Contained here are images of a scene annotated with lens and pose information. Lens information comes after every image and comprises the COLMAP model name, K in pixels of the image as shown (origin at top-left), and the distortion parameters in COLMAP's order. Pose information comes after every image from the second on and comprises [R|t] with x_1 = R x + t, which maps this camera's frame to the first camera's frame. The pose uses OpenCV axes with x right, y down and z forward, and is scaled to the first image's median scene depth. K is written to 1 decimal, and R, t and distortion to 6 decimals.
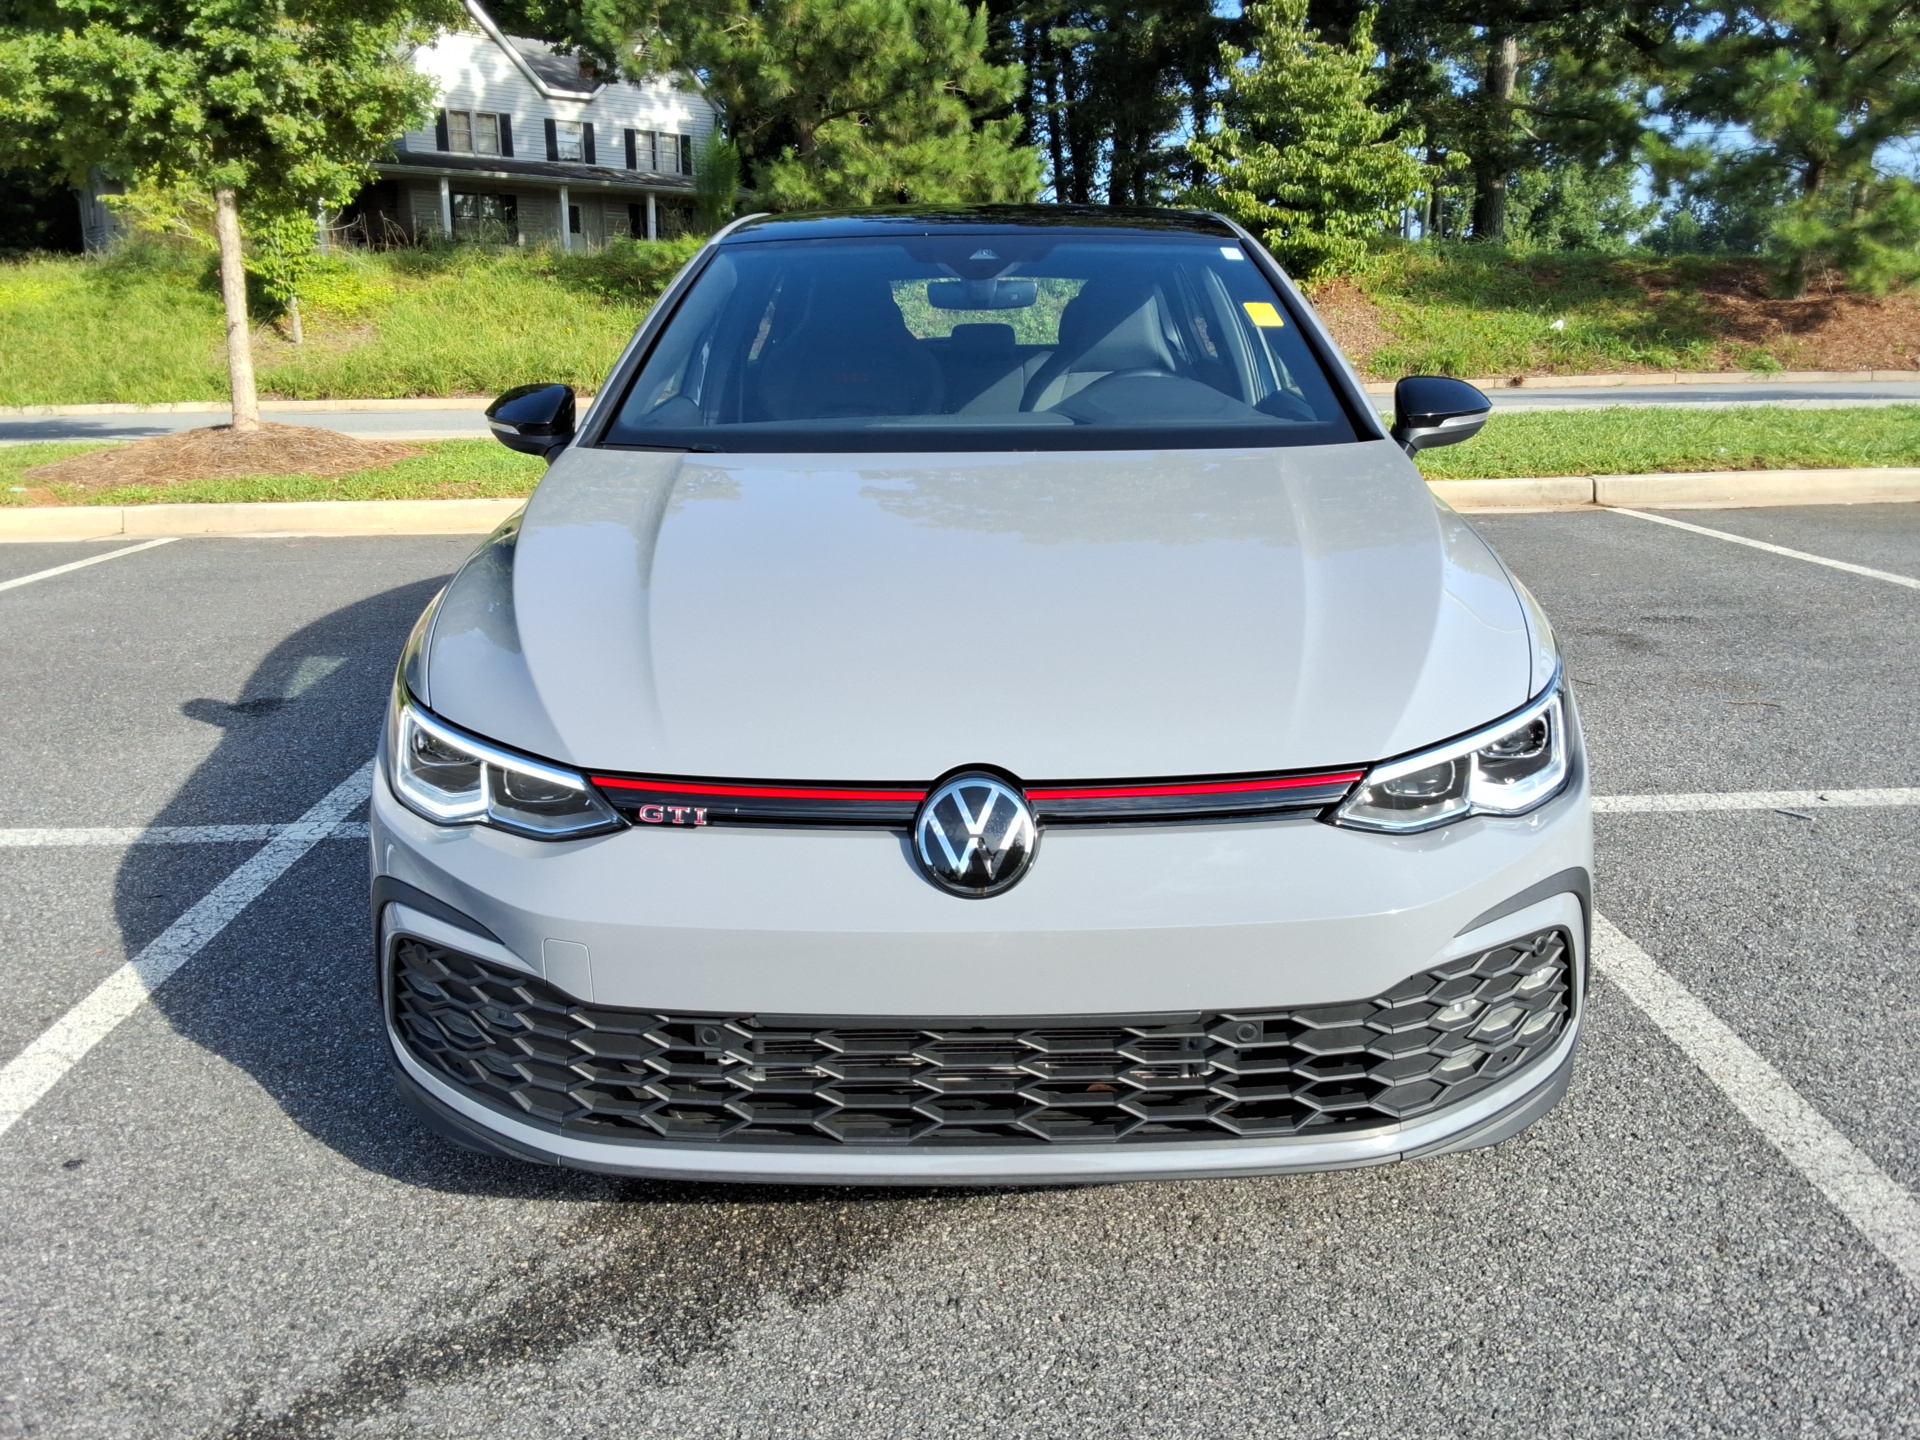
lens RADIAL K [[1550.8, 0, 973.8], [0, 1550.8, 692.2], [0, 0, 1]] dist [0.118741, -0.193298]
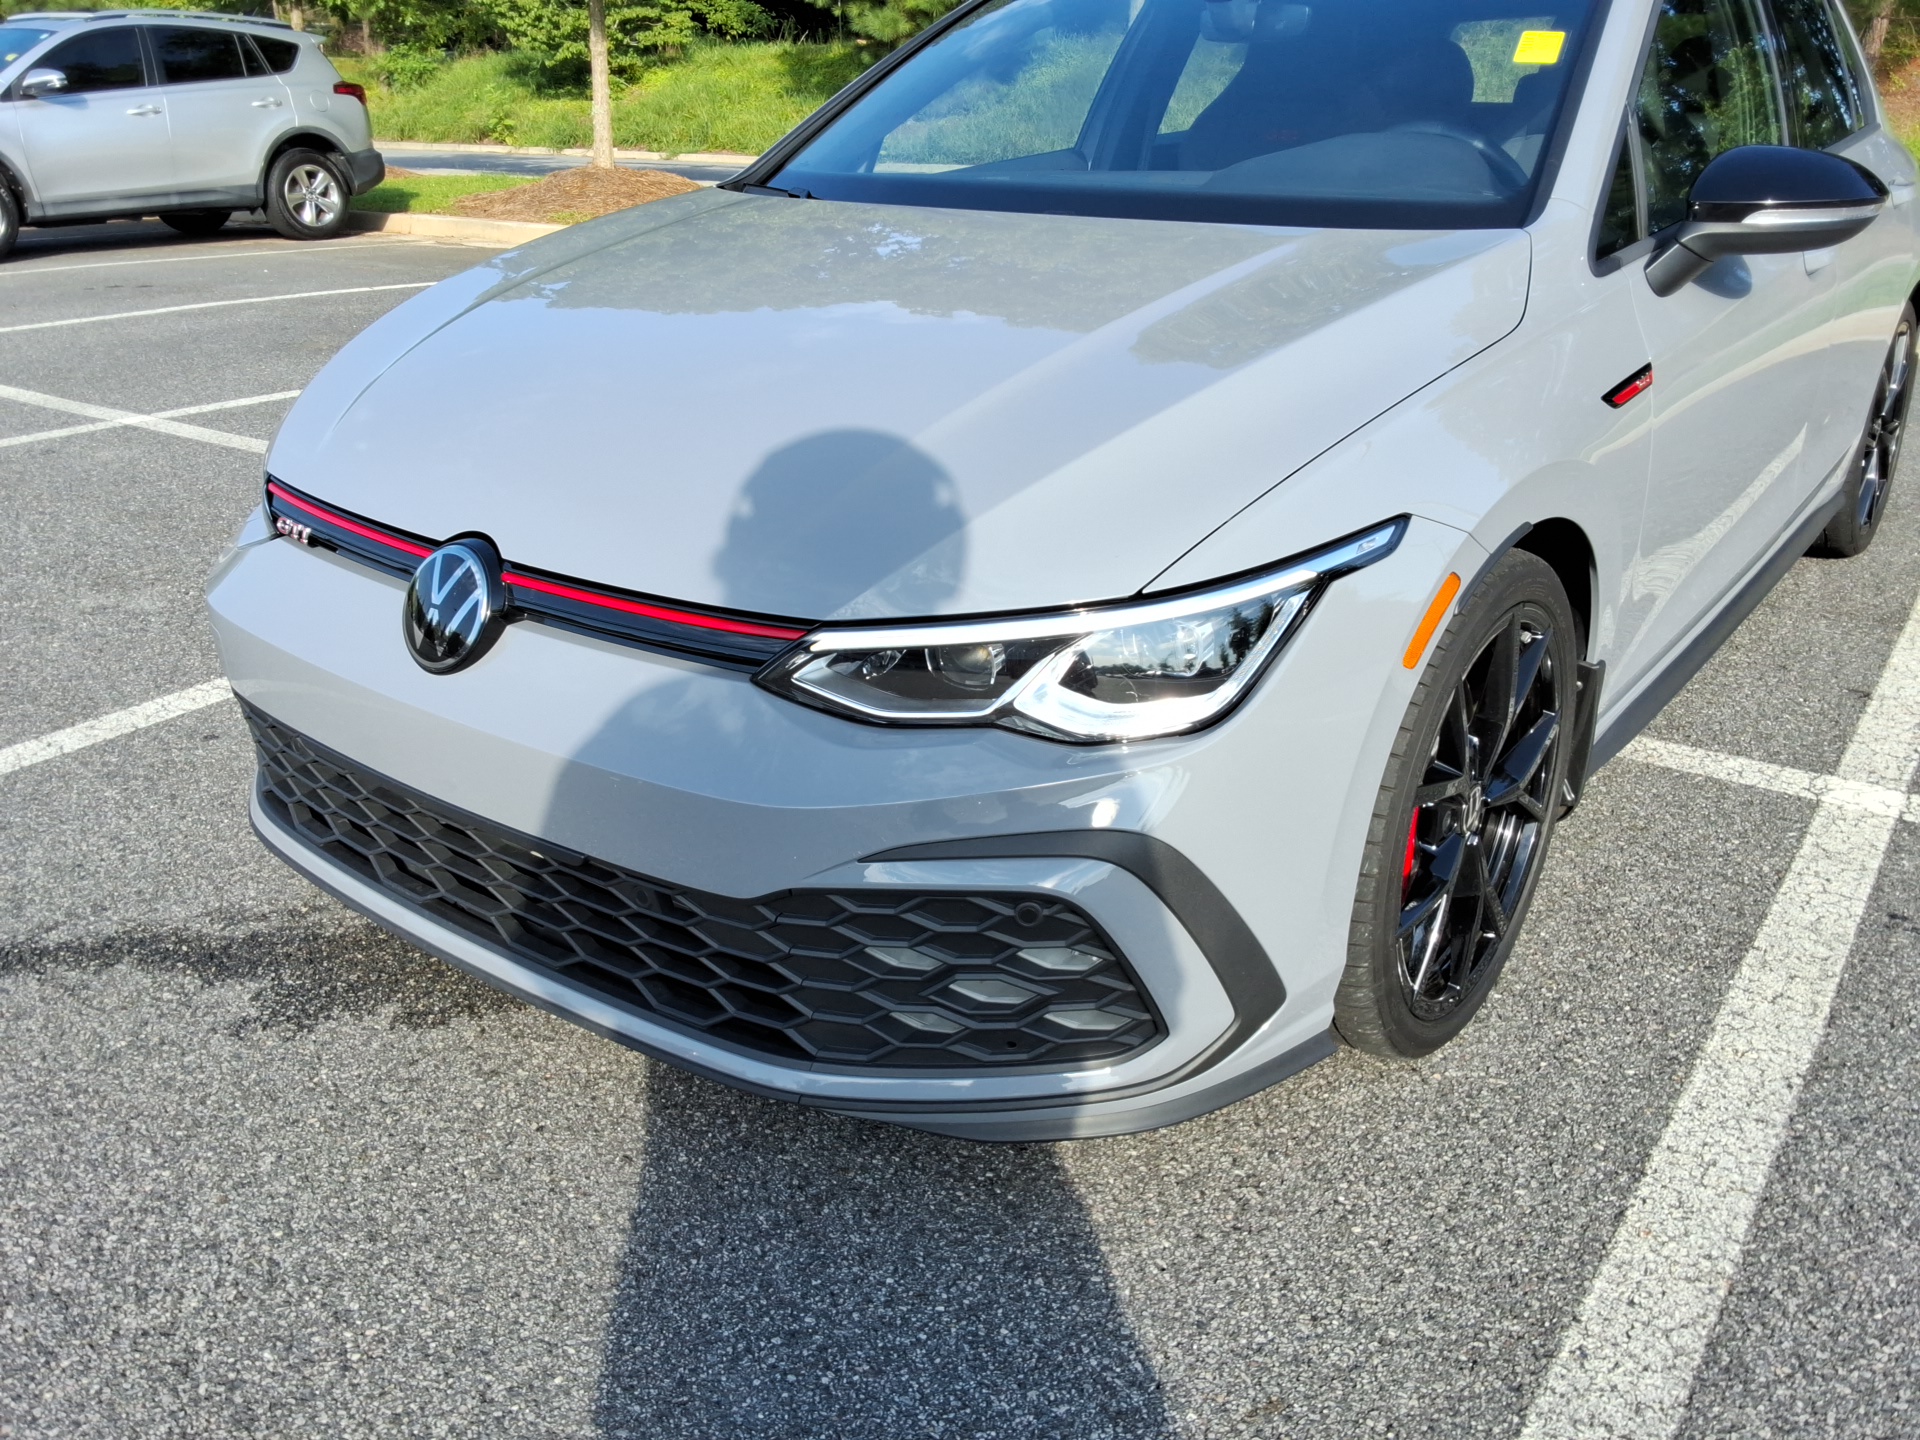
lens RADIAL K [[1550.8, 0, 973.8], [0, 1550.8, 692.2], [0, 0, 1]] dist [0.118741, -0.193298]
pose [[0.801516, 0.235761, -0.549535, 0.761183], [-0.159511, 0.969993, 0.183494, -0.078308], [0.576306, -0.059416, 0.815071, 0.408254]]
